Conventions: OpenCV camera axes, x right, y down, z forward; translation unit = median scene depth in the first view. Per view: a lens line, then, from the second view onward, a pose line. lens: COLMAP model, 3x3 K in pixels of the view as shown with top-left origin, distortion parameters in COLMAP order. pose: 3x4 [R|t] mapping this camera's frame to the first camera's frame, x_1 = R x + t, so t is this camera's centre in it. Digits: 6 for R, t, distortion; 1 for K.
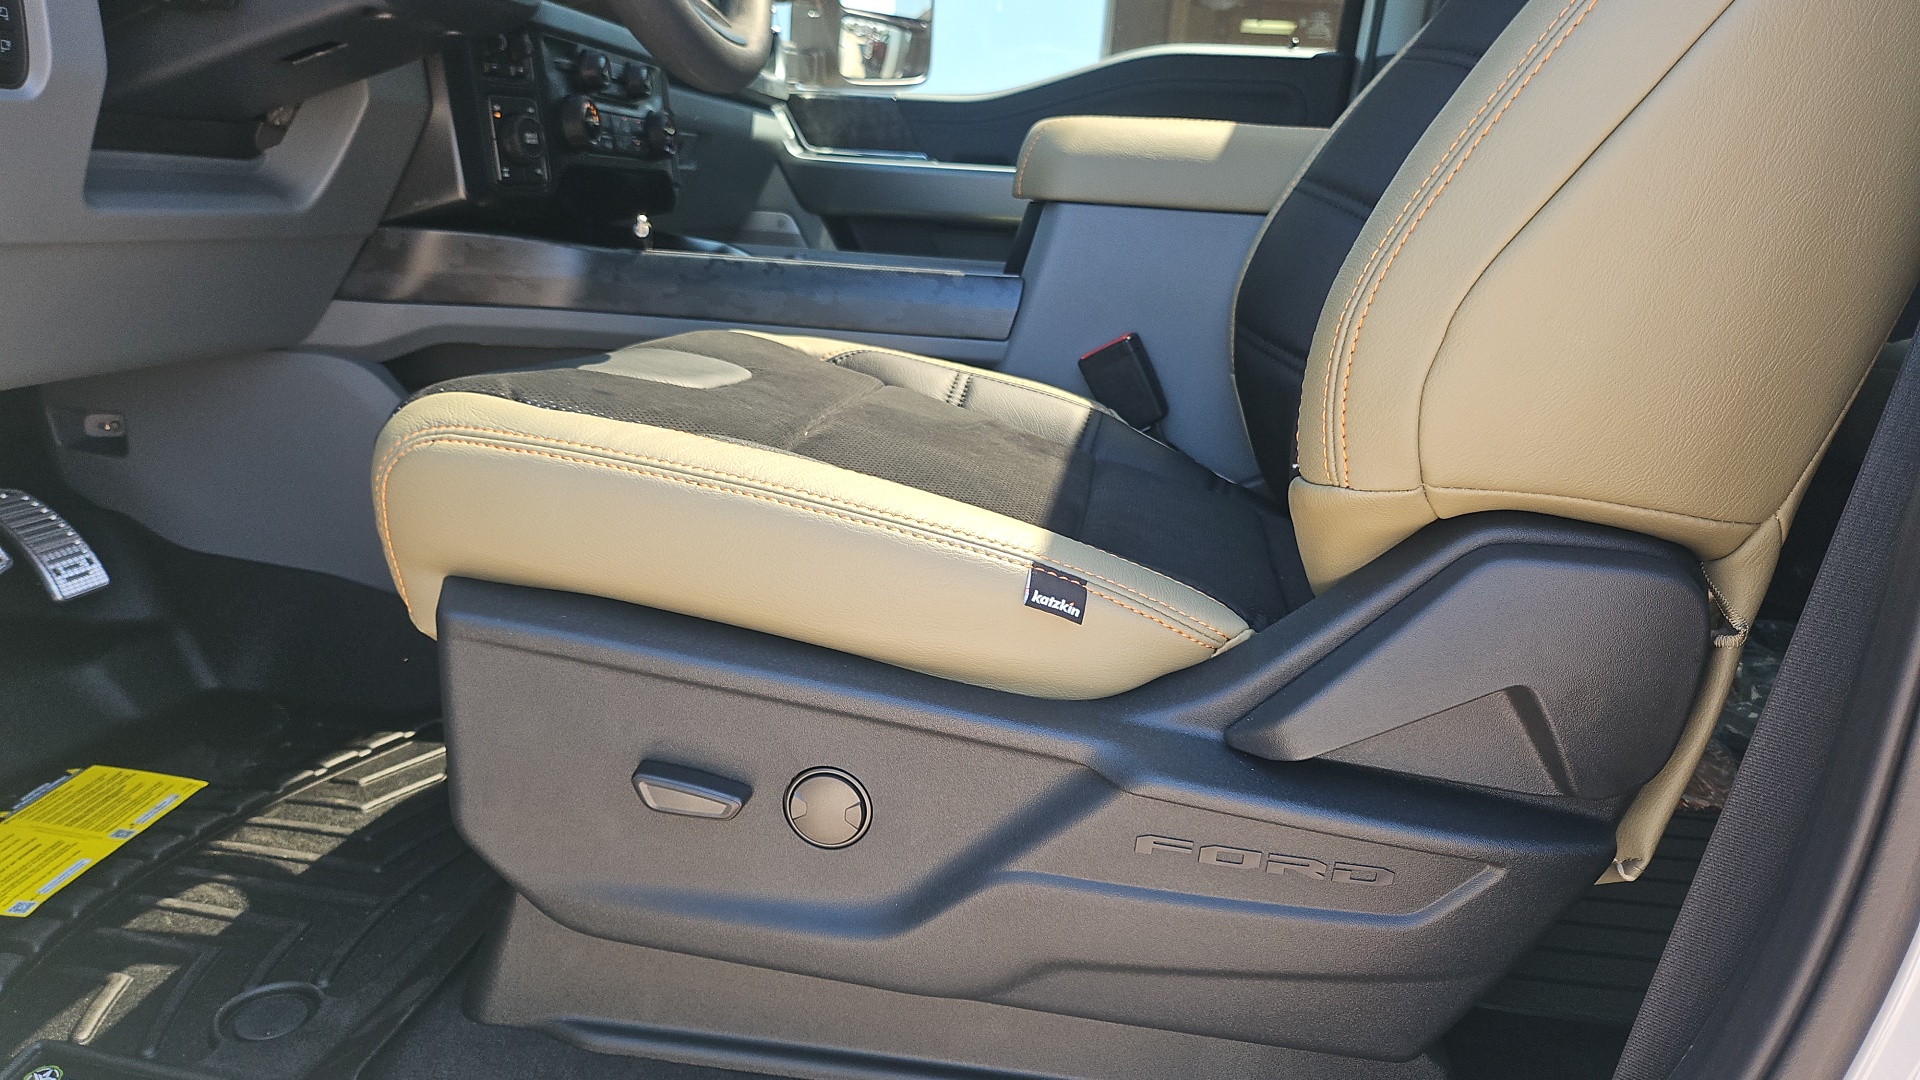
lens RADIAL K [[1381.3, 0, 935.7], [0, 1381.3, 540.8], [0, 0, 1]] dist [0.047807, -0.046024]
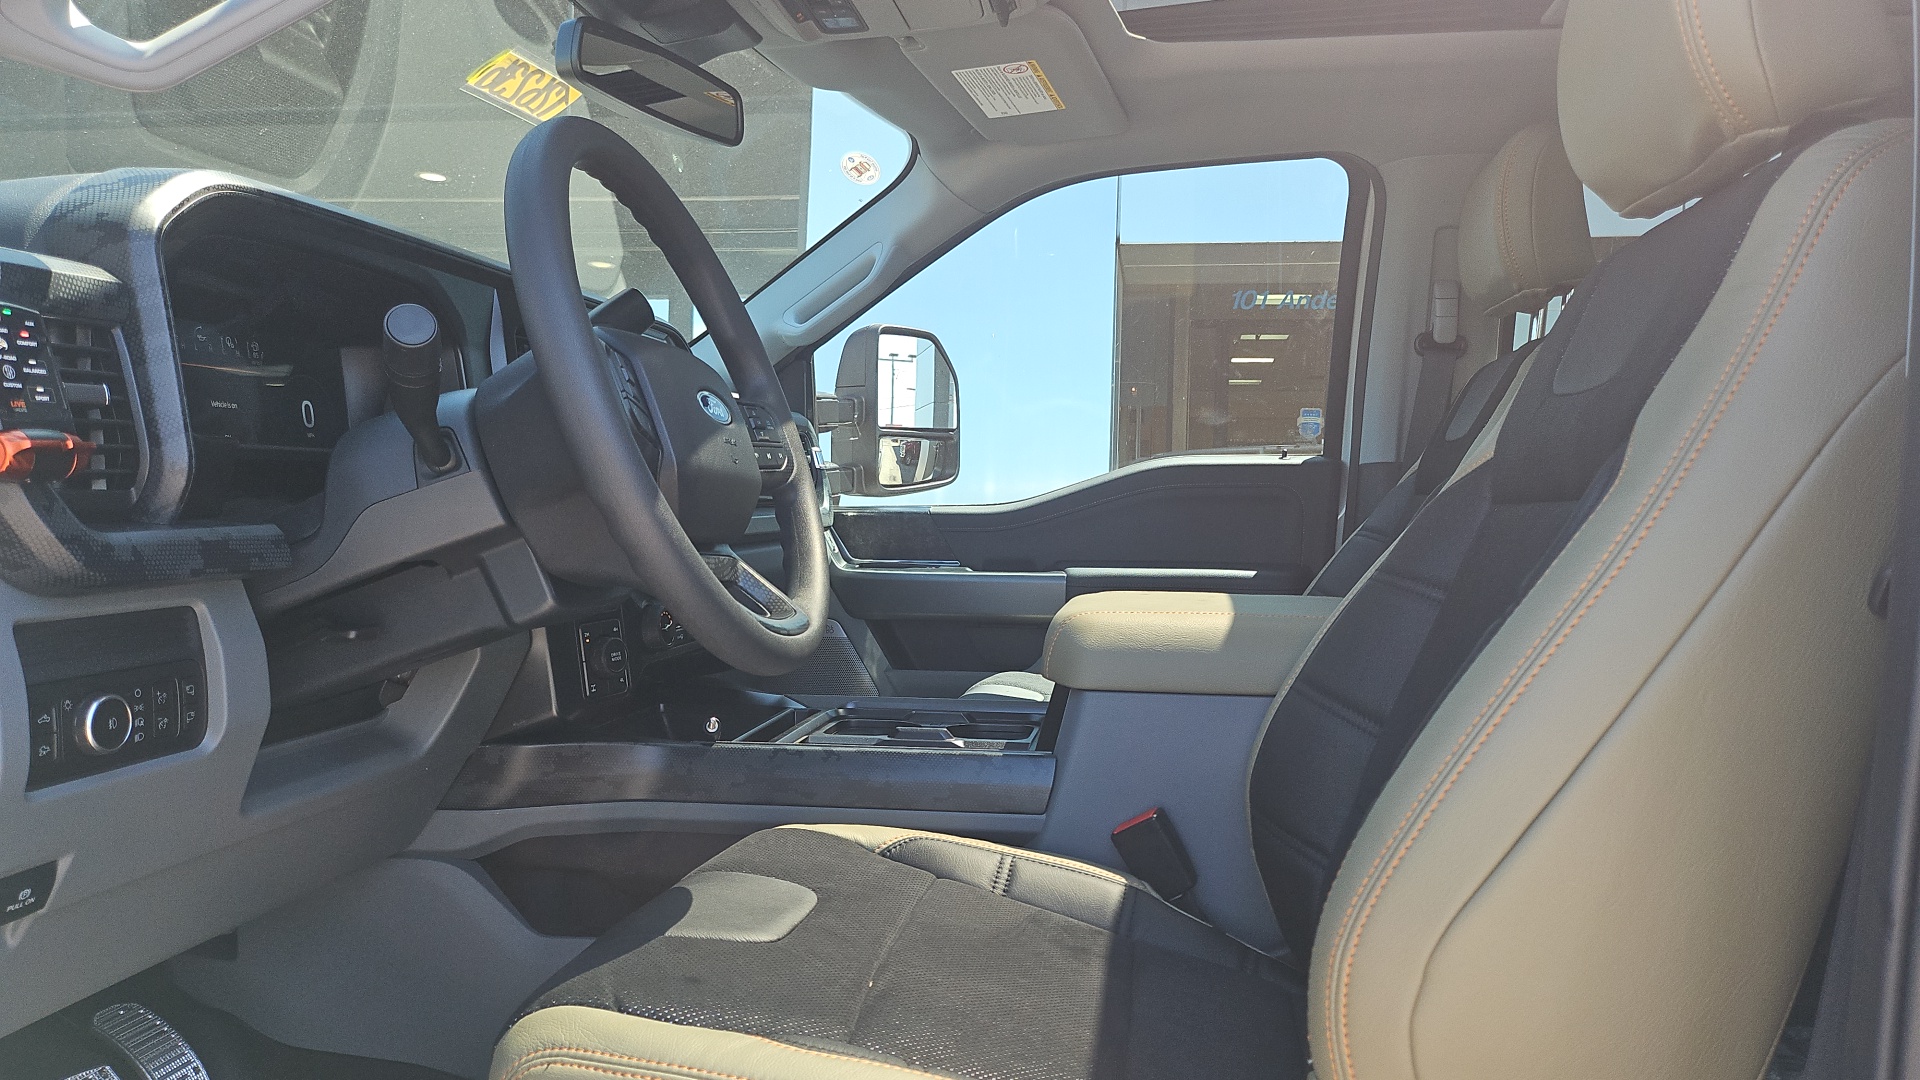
lens RADIAL K [[1343.5, 0, 956.1], [0, 1343.5, 566.2], [0, 0, 1]] dist [0.044711, -0.002648]
pose [[0.998806, -0.047930, -0.009426, 0.000828], [0.045109, 0.979065, -0.198488, -0.132495], [0.018742, 0.197826, 0.980058, -0.090966]]
